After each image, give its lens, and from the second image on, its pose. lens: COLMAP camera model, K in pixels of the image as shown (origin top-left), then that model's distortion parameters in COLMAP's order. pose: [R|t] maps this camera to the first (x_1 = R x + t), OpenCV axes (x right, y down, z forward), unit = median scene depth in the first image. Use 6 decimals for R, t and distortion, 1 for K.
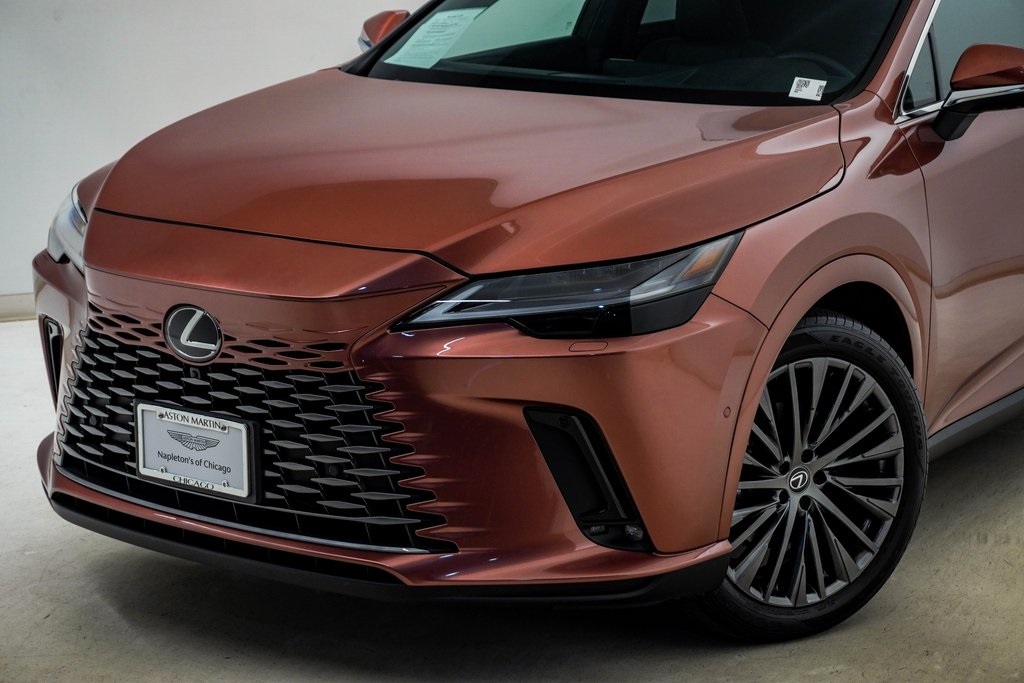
lens RADIAL K [[2177.9, 0, 503.1], [0, 2177.9, 349.6], [0, 0, 1]] dist [0.009281, 0.000000]
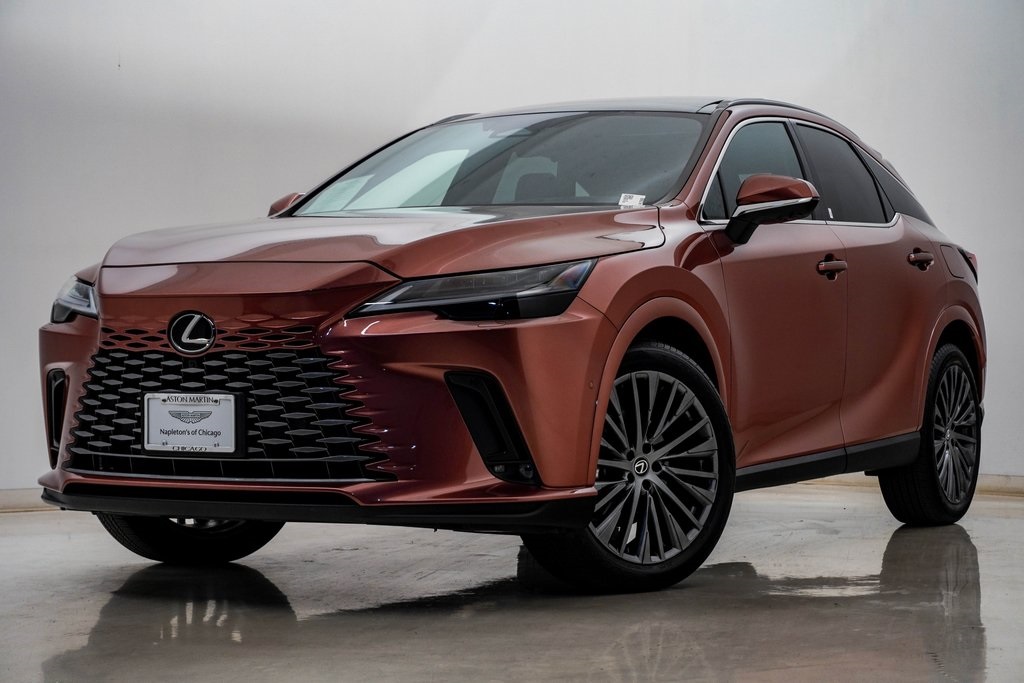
lens RADIAL K [[2177.9, 0, 506.4], [0, 2177.9, 338.6], [0, 0, 1]] dist [0.009281, 0.000000]
pose [[0.993891, -0.006138, 0.110197, -0.097326], [0.030289, 0.975287, -0.218854, 0.291656], [-0.106130, 0.220854, 0.969515, -0.309915]]
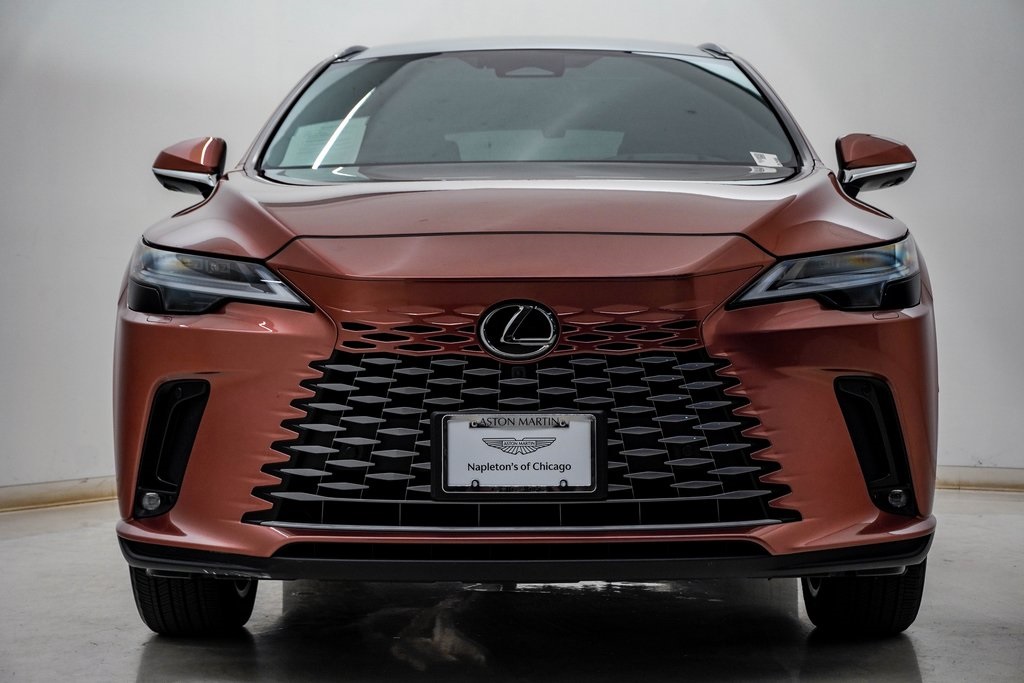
lens RADIAL K [[2177.9, 0, 514.3], [0, 2177.9, 340.6], [0, 0, 1]] dist [0.009281, 0.000000]
pose [[0.824496, -0.020469, 0.565497, -0.687547], [0.132928, 0.978387, -0.158396, 0.149506], [-0.550033, 0.205767, 0.809397, 0.216150]]
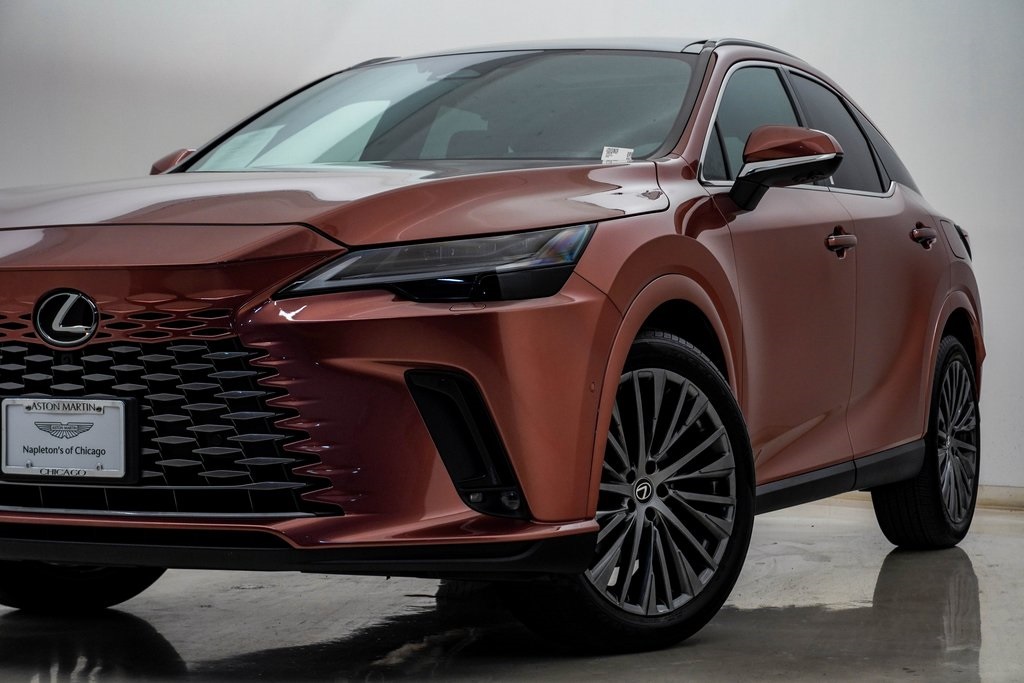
lens RADIAL K [[2177.9, 0, 504.6], [0, 2177.9, 341.7], [0, 0, 1]] dist [0.009281, 0.000000]
pose [[0.983530, -0.005412, 0.180662, -0.124271], [0.044293, 0.976290, -0.211886, 0.222934], [-0.175232, 0.216398, 0.960451, 0.004830]]
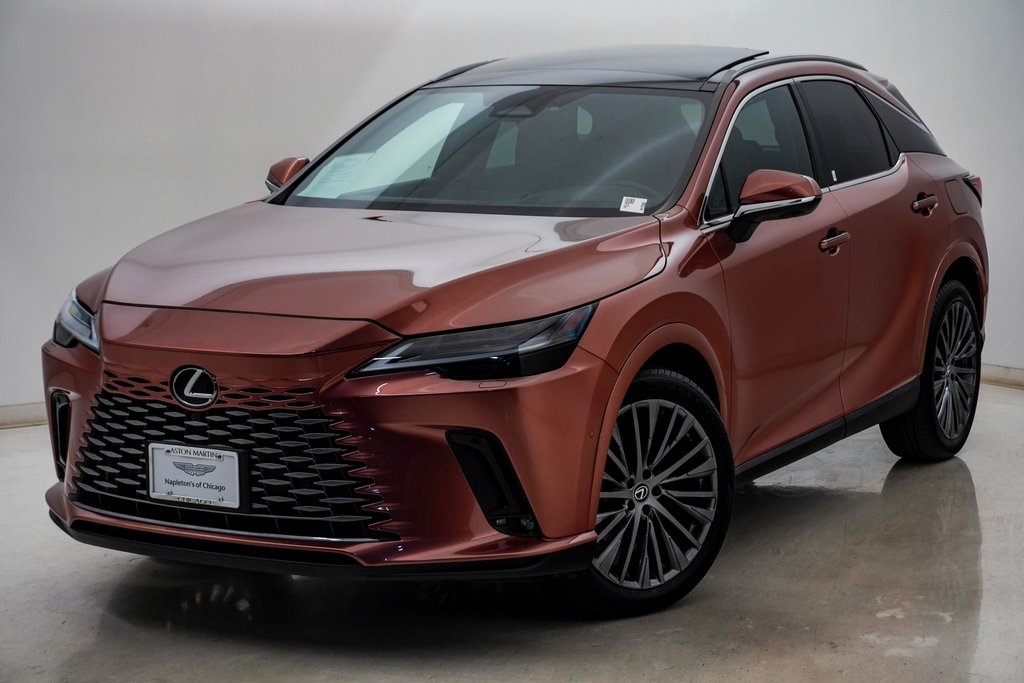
lens RADIAL K [[2177.9, 0, 492.4], [0, 2177.9, 339.3], [0, 0, 1]] dist [0.009281, 0.000000]
pose [[0.994641, -0.024232, 0.100513, -0.093273], [0.032757, 0.995924, -0.084041, 0.081383], [-0.098067, 0.086883, 0.991380, -0.345767]]
